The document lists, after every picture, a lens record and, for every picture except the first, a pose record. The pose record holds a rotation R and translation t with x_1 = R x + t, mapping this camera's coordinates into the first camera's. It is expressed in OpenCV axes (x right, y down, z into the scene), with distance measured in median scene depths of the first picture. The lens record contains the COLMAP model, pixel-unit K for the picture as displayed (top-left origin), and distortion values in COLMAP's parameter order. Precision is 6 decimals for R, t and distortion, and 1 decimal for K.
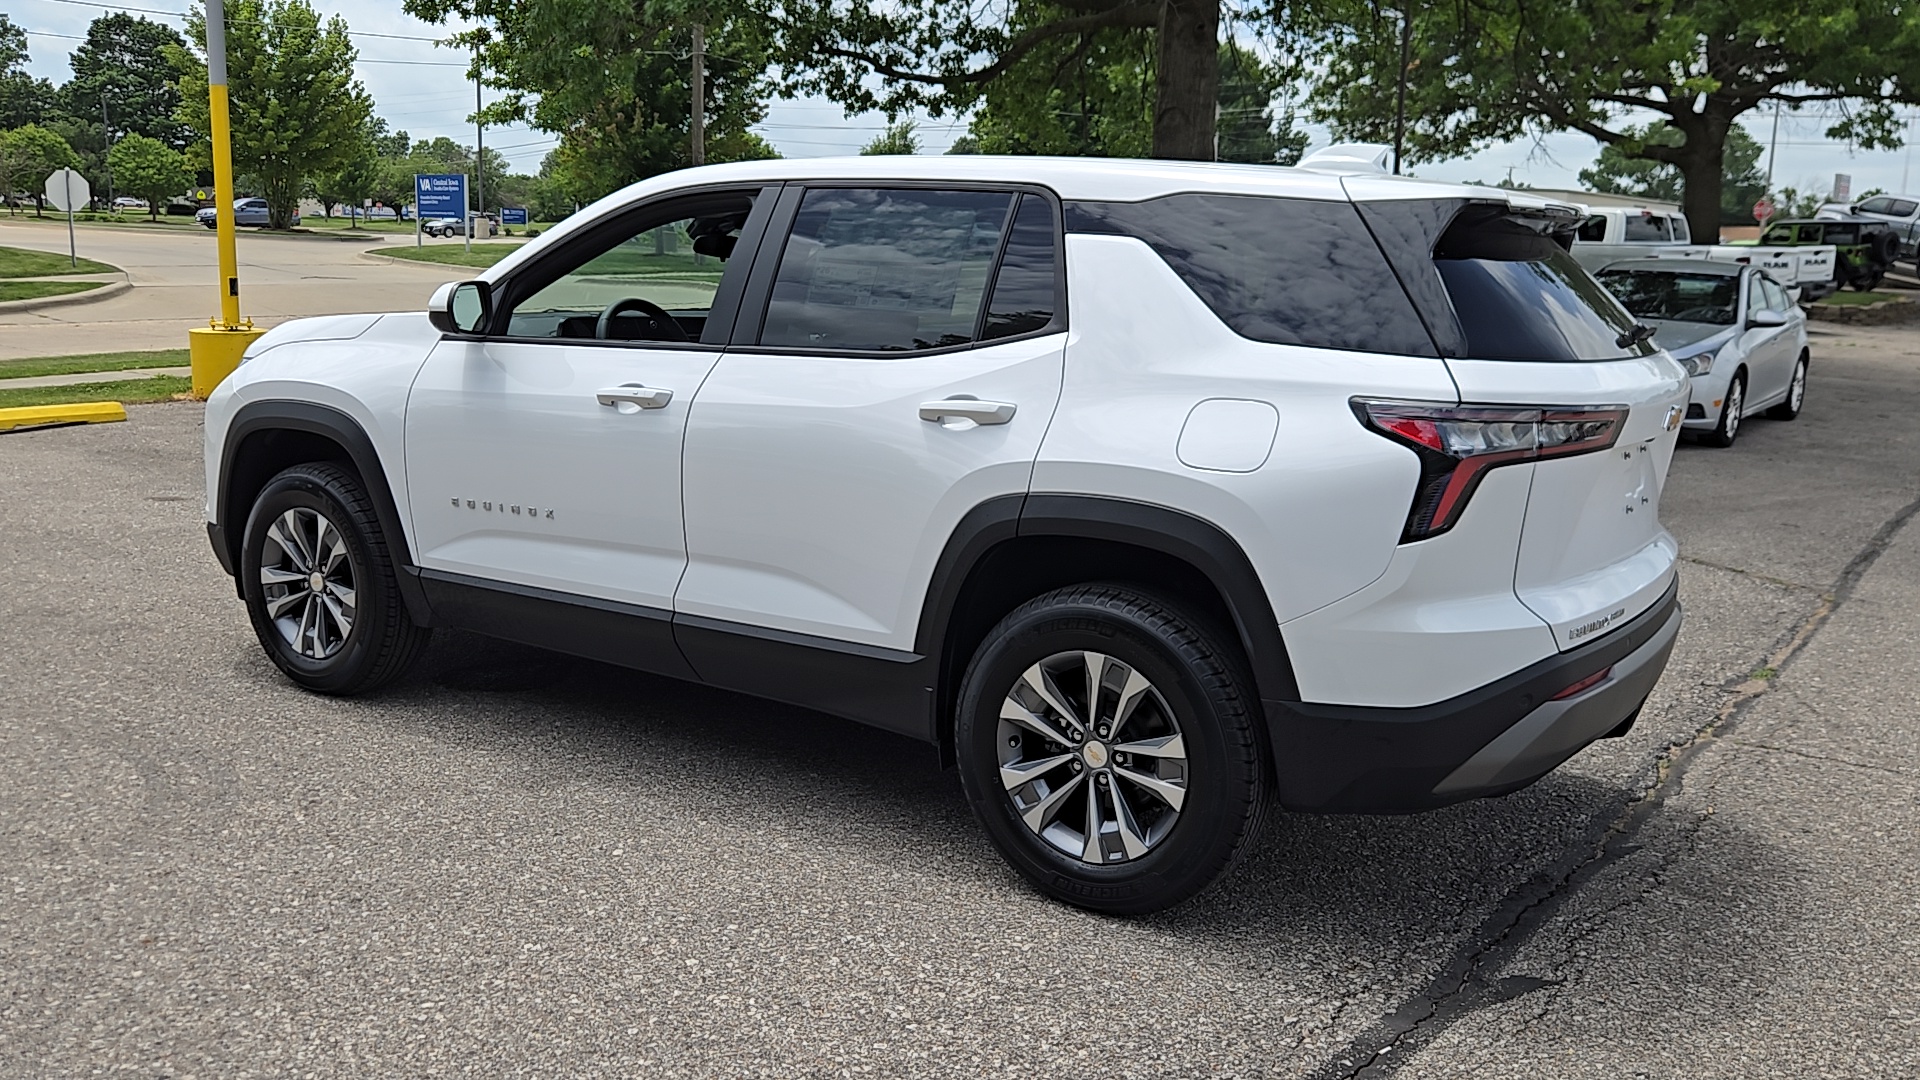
lens RADIAL K [[1621.8, 0, 948.2], [0, 1621.8, 535.5], [0, 0, 1]] dist [-0.002074, 0.012271]
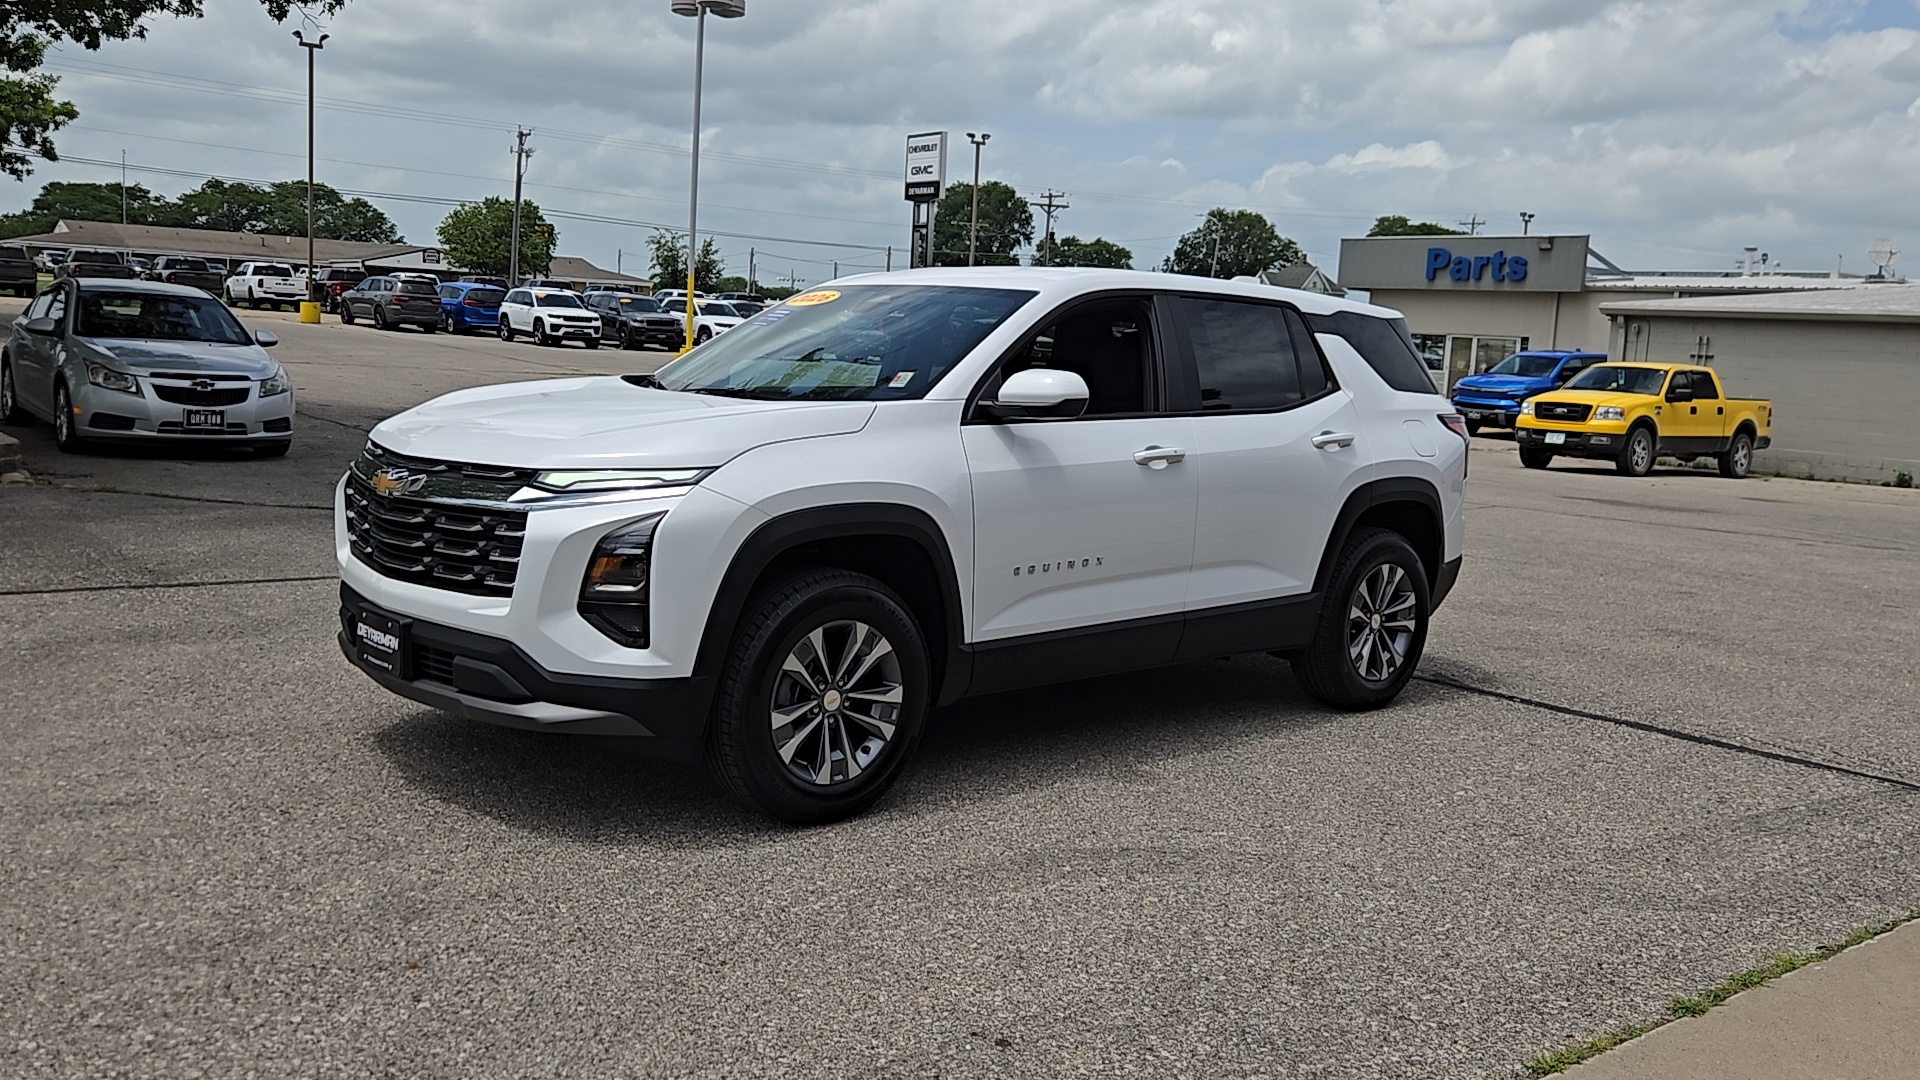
lens RADIAL K [[1621.8, 0, 961.1], [0, 1621.8, 543.8], [0, 0, 1]] dist [-0.002074, 0.012271]
pose [[0.242149, -0.140382, 0.960030, -1.366303], [0.127926, 0.985458, 0.111833, -0.166287], [-0.961769, 0.095733, 0.256586, 0.760675]]
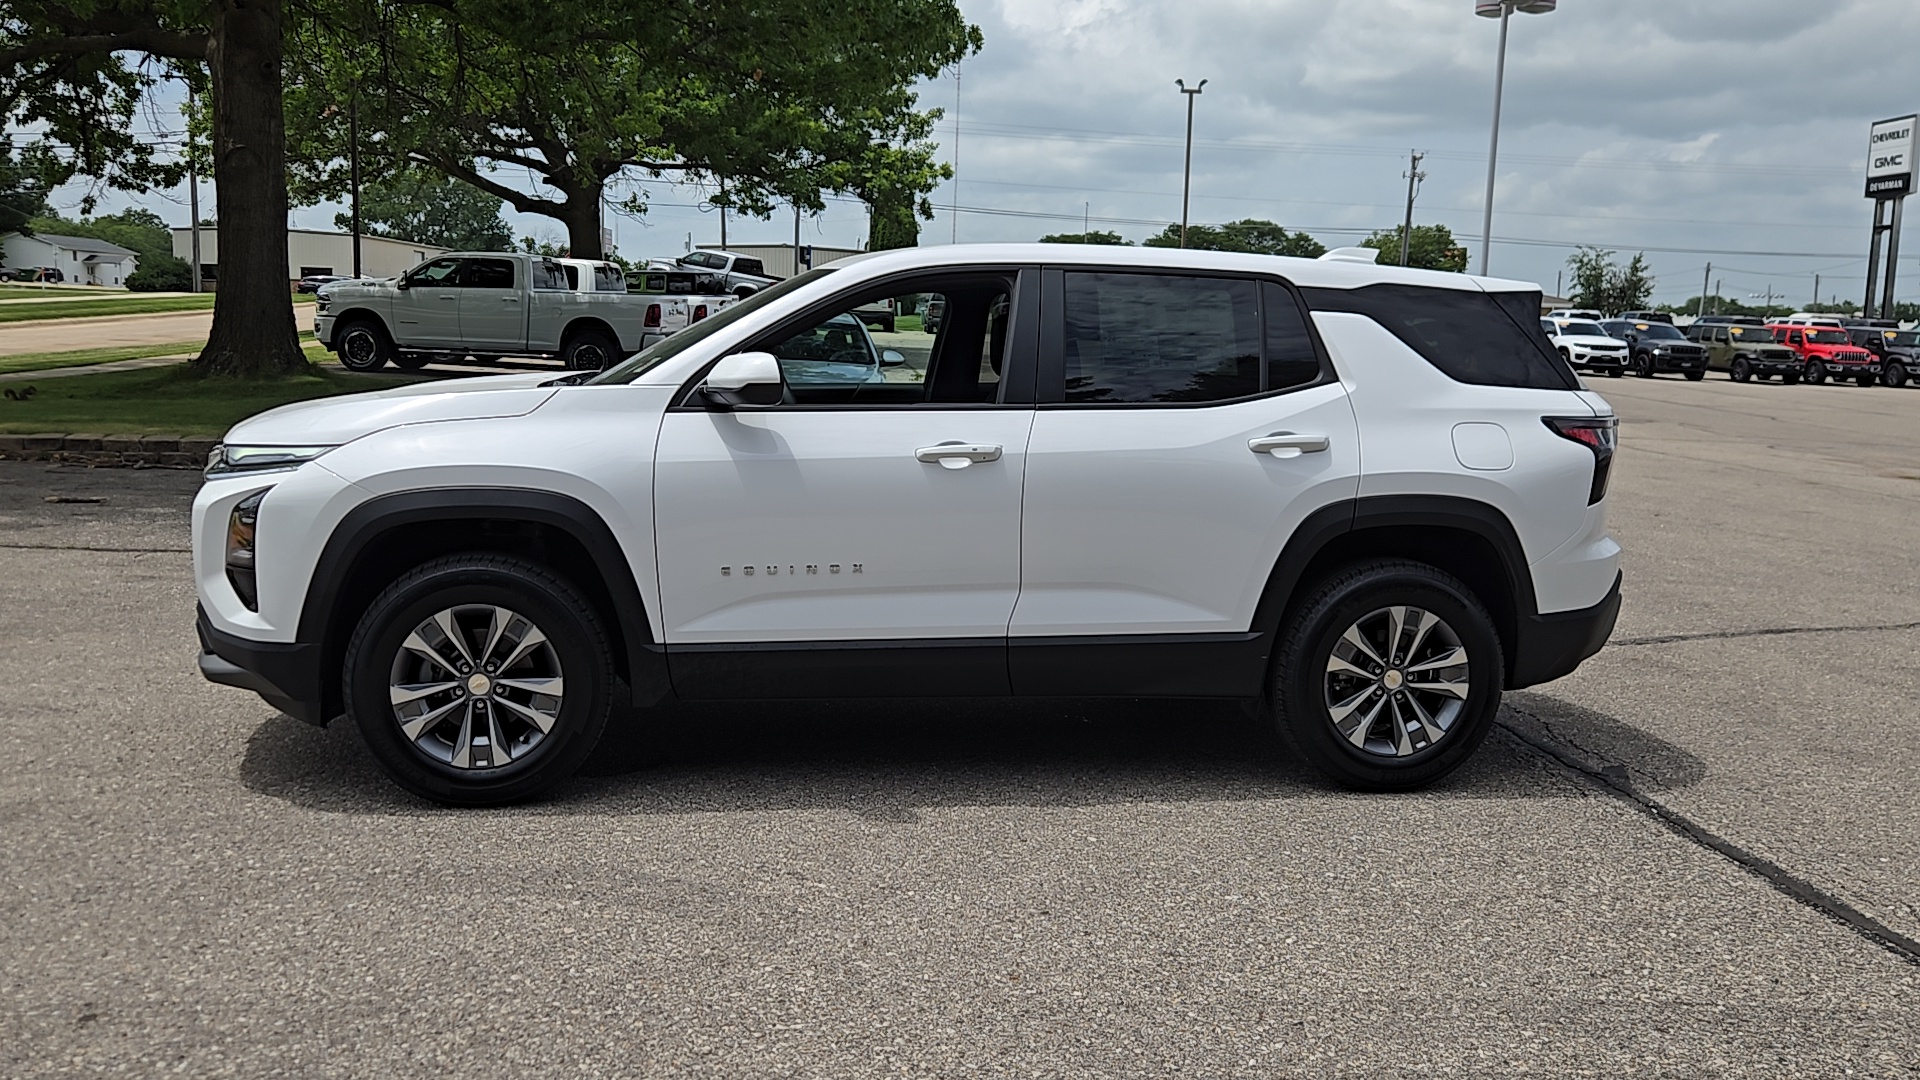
lens RADIAL K [[1621.8, 0, 948.5], [0, 1621.8, 539.3], [0, 0, 1]] dist [-0.002074, 0.012271]
pose [[0.736884, -0.096079, 0.669157, -0.880450], [0.111201, 0.993592, 0.020205, -0.045212], [-0.666810, 0.059522, 0.742847, 0.159519]]
